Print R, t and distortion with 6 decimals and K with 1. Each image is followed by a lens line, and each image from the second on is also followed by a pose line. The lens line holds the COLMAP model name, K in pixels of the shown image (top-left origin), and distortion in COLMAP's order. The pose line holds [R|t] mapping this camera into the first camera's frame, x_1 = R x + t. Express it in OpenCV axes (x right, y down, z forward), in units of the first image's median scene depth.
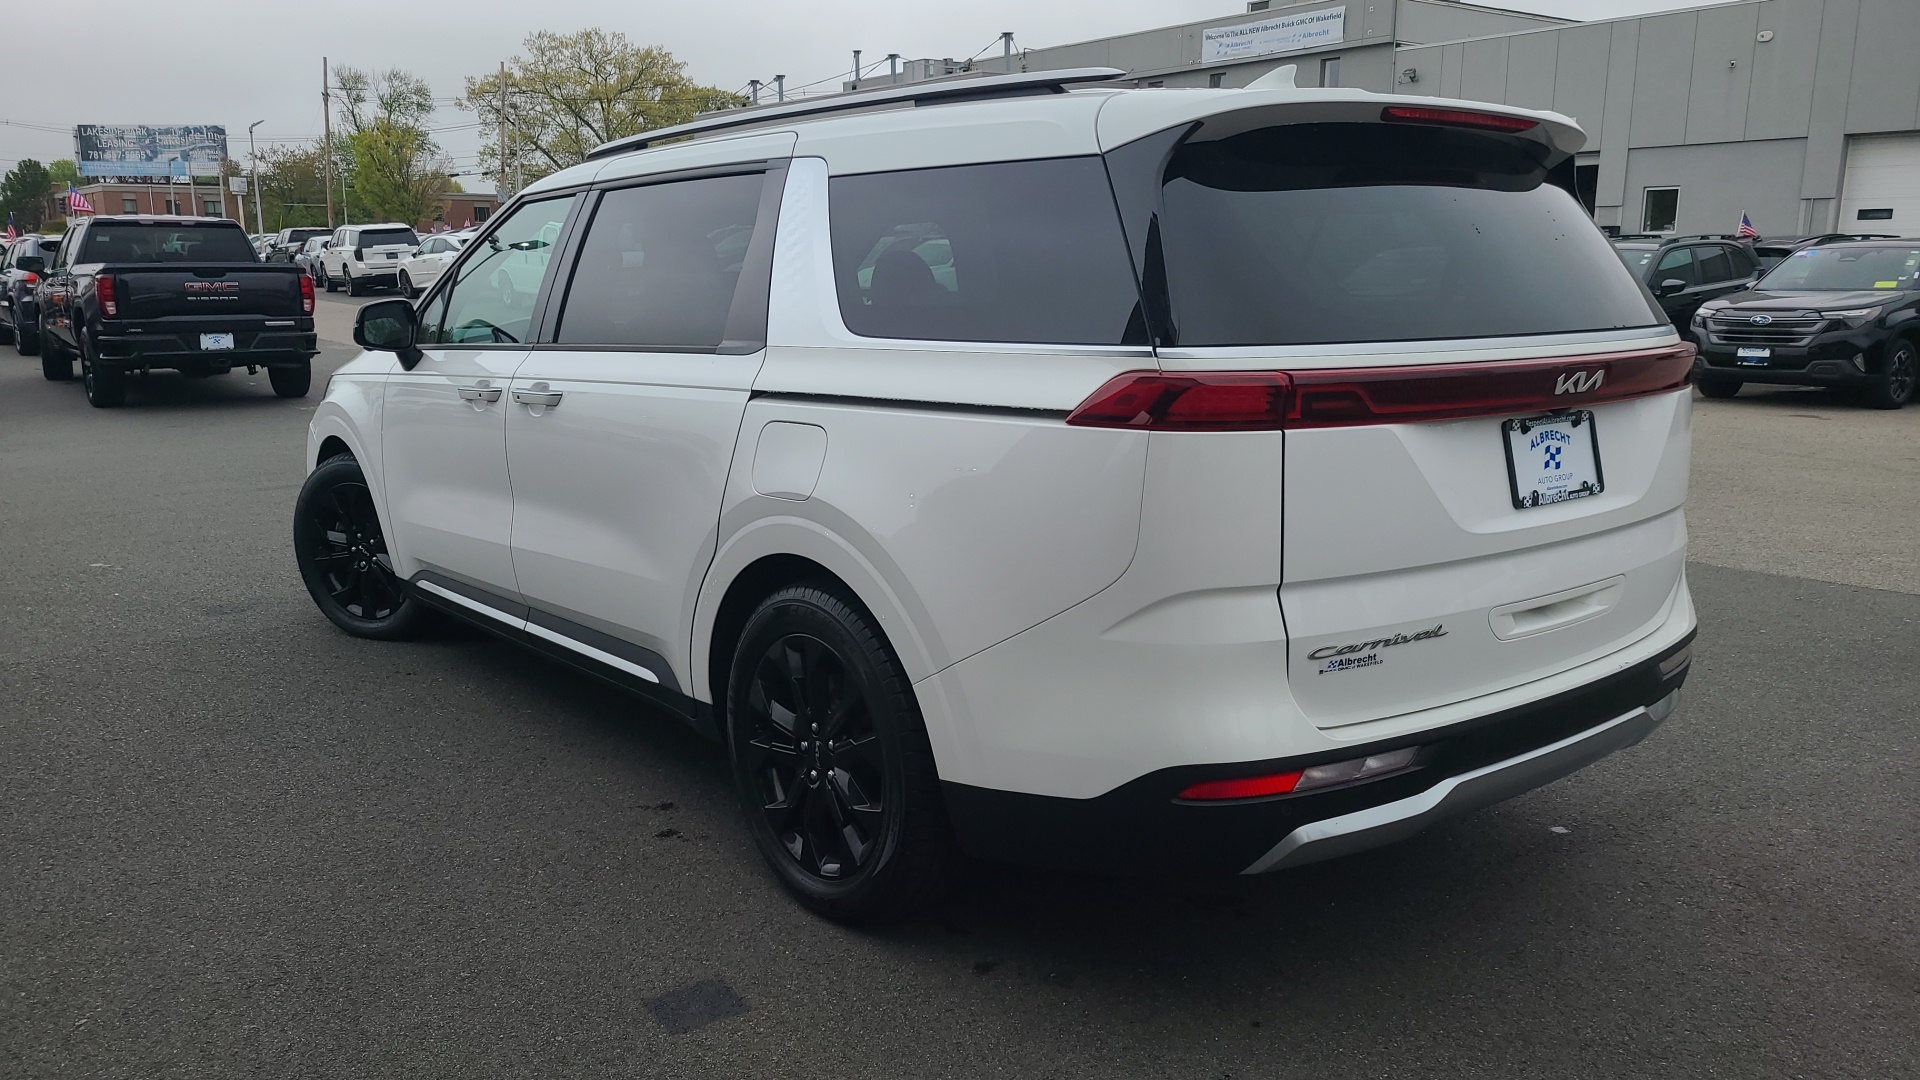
lens RADIAL K [[1433.7, 0, 942.8], [0, 1433.7, 530.1], [0, 0, 1]] dist [0.082173, -0.063272]
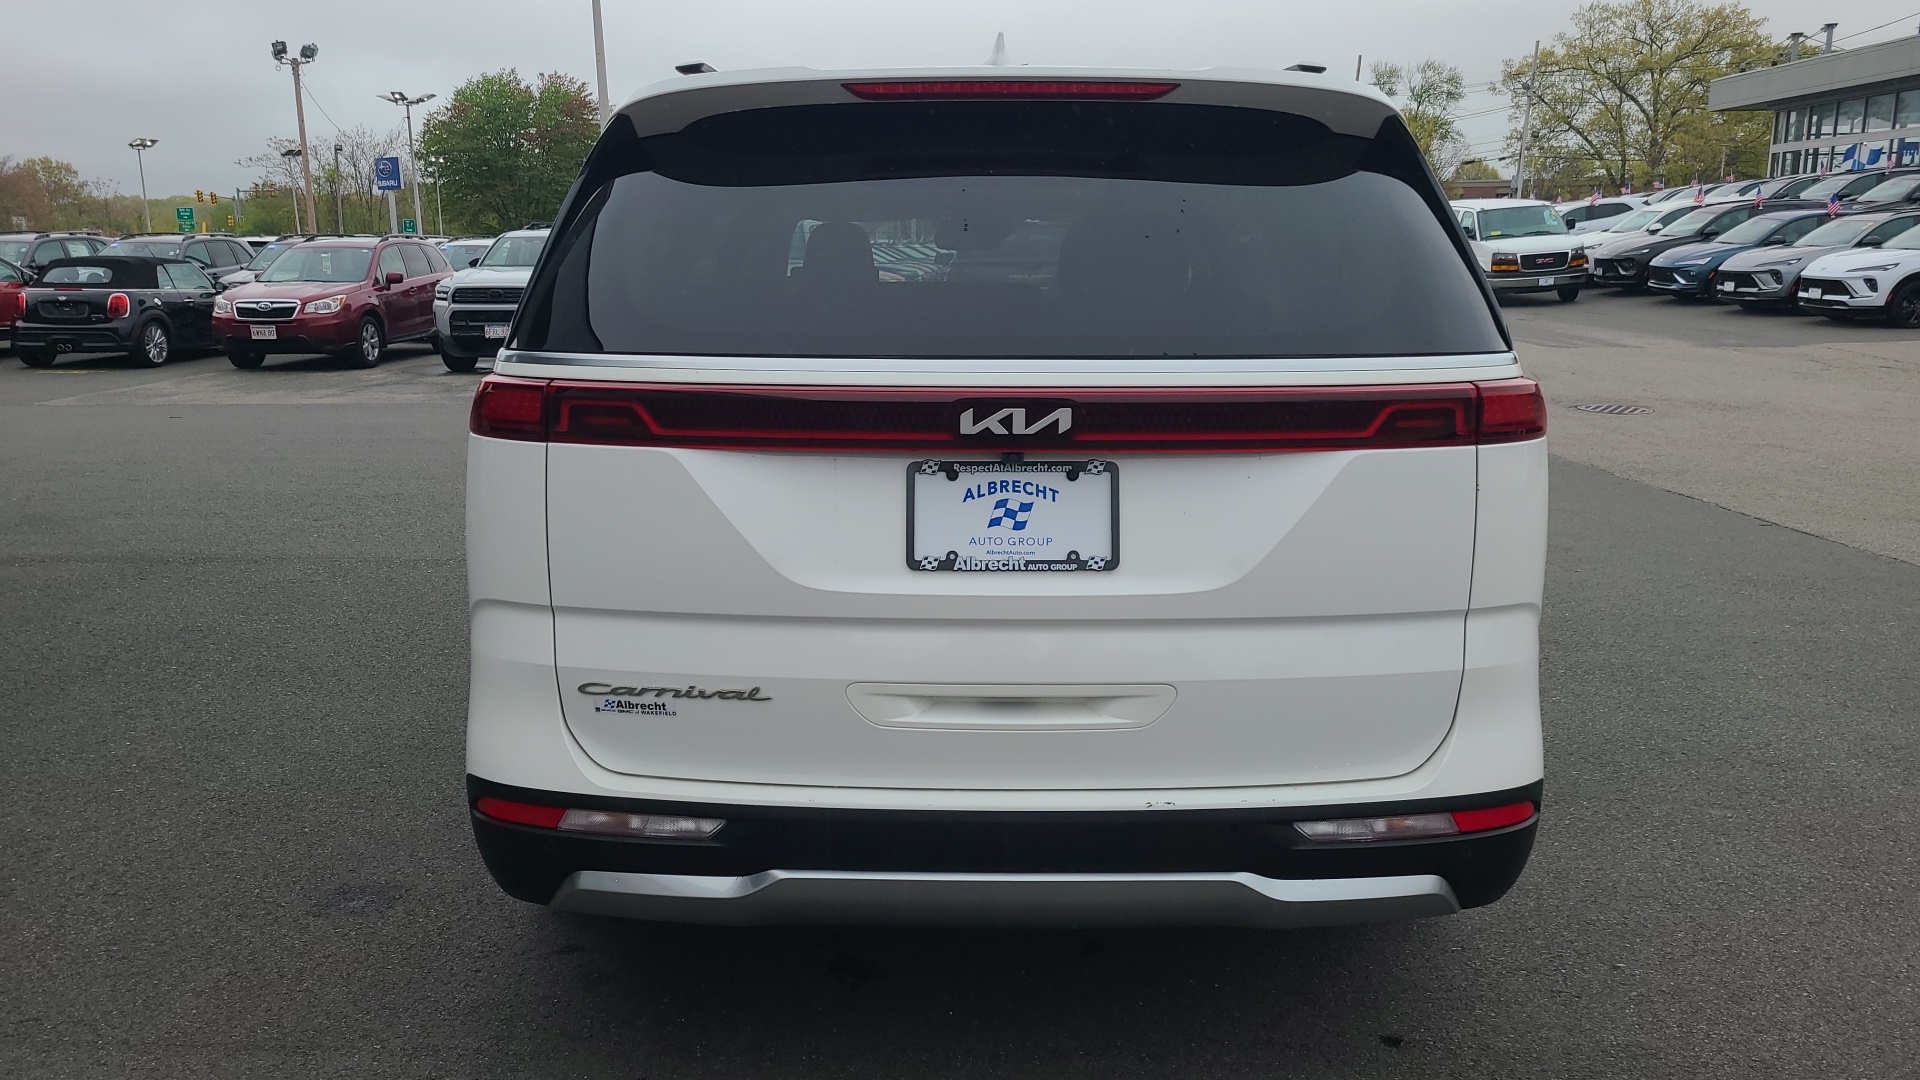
lens RADIAL K [[1433.7, 0, 942.8], [0, 1433.7, 530.1], [0, 0, 1]] dist [0.082173, -0.063272]
pose [[0.777477, 0.119767, -0.617402, 0.171424], [-0.114984, 0.992222, 0.047680, -0.014637], [0.618311, 0.033921, 0.785202, 0.071202]]
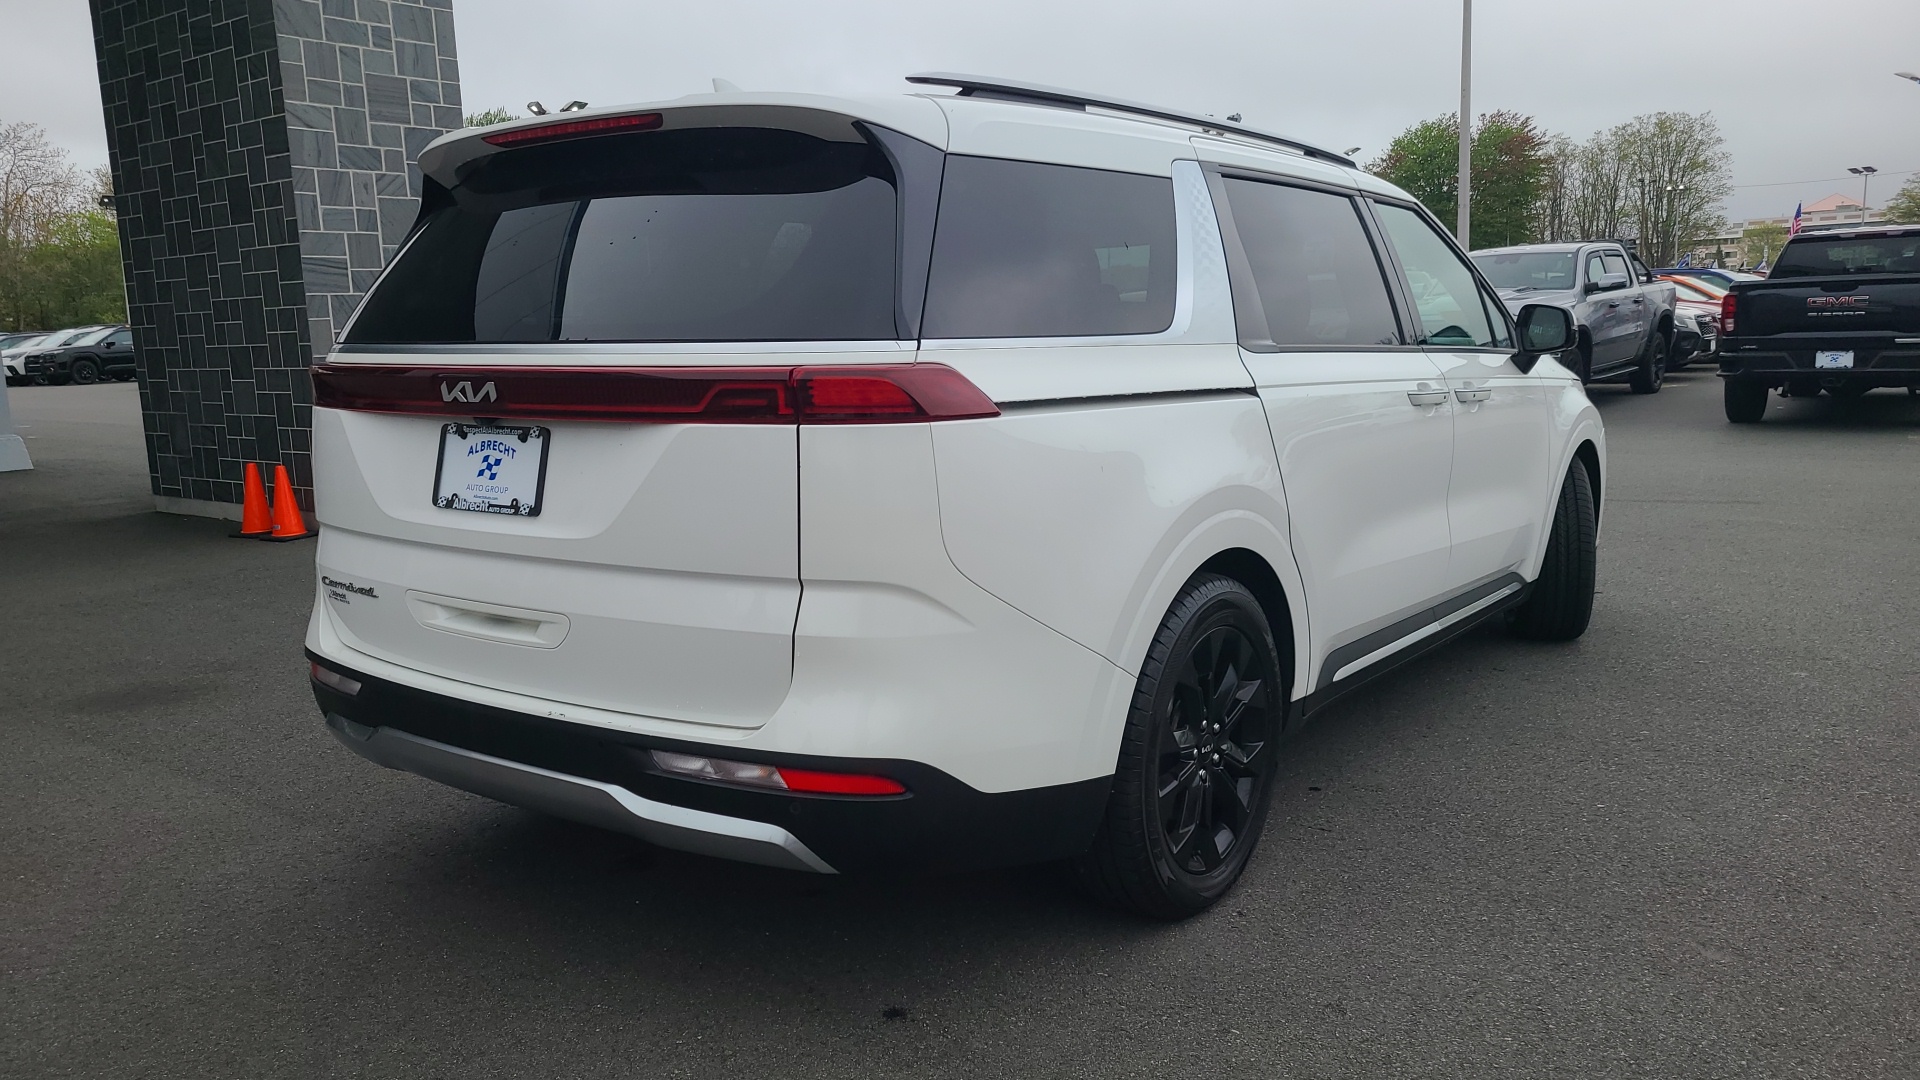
lens RADIAL K [[1444.2, 0, 910.5], [0, 1444.2, 543.6], [0, 0, 1]] dist [0.032557, -0.002933]
pose [[0.234340, 0.146101, -0.961113, 0.284408], [-0.149178, 0.982338, 0.112955, -0.030224], [0.960641, 0.116907, 0.251996, 0.202397]]
